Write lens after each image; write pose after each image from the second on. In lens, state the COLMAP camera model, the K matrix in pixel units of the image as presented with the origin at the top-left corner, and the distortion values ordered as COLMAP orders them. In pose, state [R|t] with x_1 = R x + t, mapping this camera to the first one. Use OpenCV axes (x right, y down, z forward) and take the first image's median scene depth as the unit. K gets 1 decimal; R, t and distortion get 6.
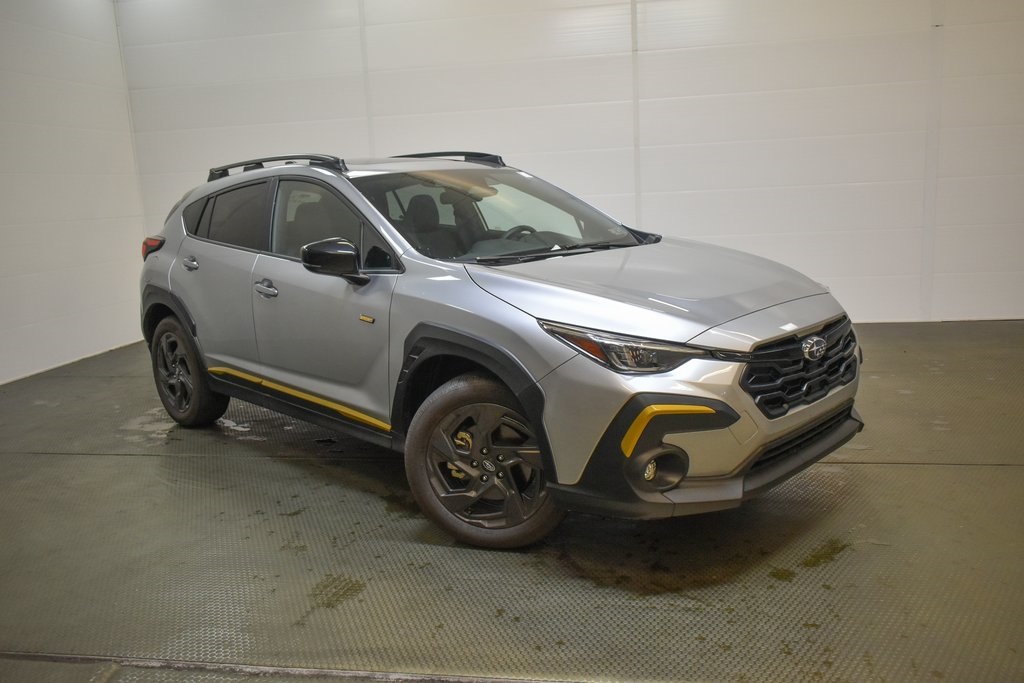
lens RADIAL K [[820.5, 0, 512.0], [0, 820.5, 341.5], [0, 0, 1]] dist [0.001206, -0.000049]
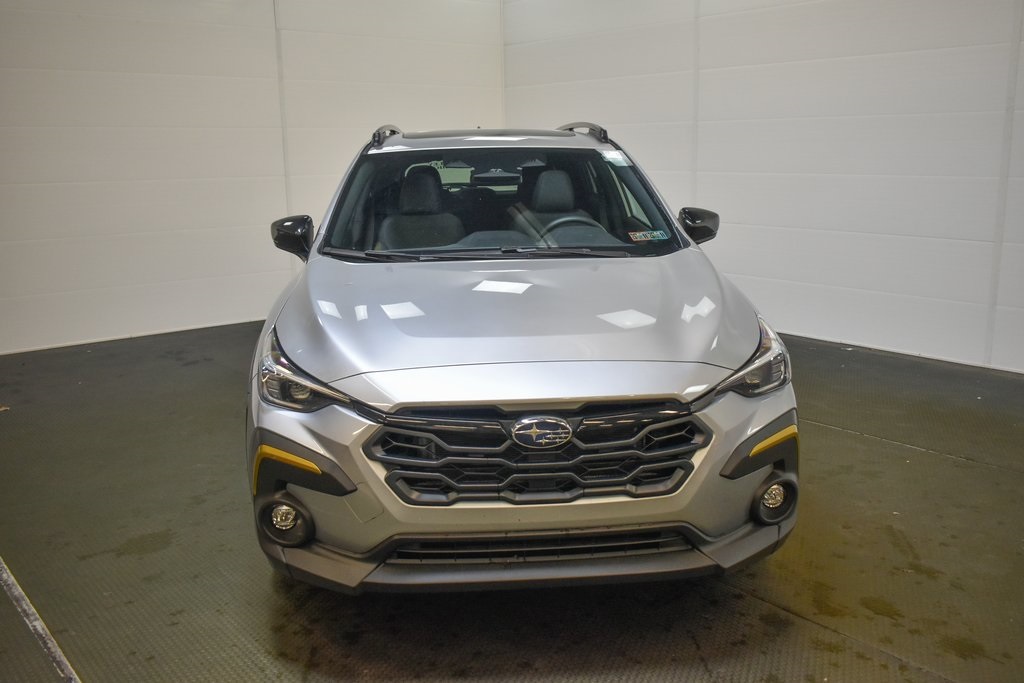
lens RADIAL K [[900.2, 0, 512.0], [0, 900.2, 341.5], [0, 0, 1]] dist [-0.000292, -0.004815]
pose [[0.741995, 0.181243, -0.645442, 0.823084], [-0.151113, 0.983202, 0.102369, -0.141819], [0.653153, 0.021578, 0.756918, 0.380221]]
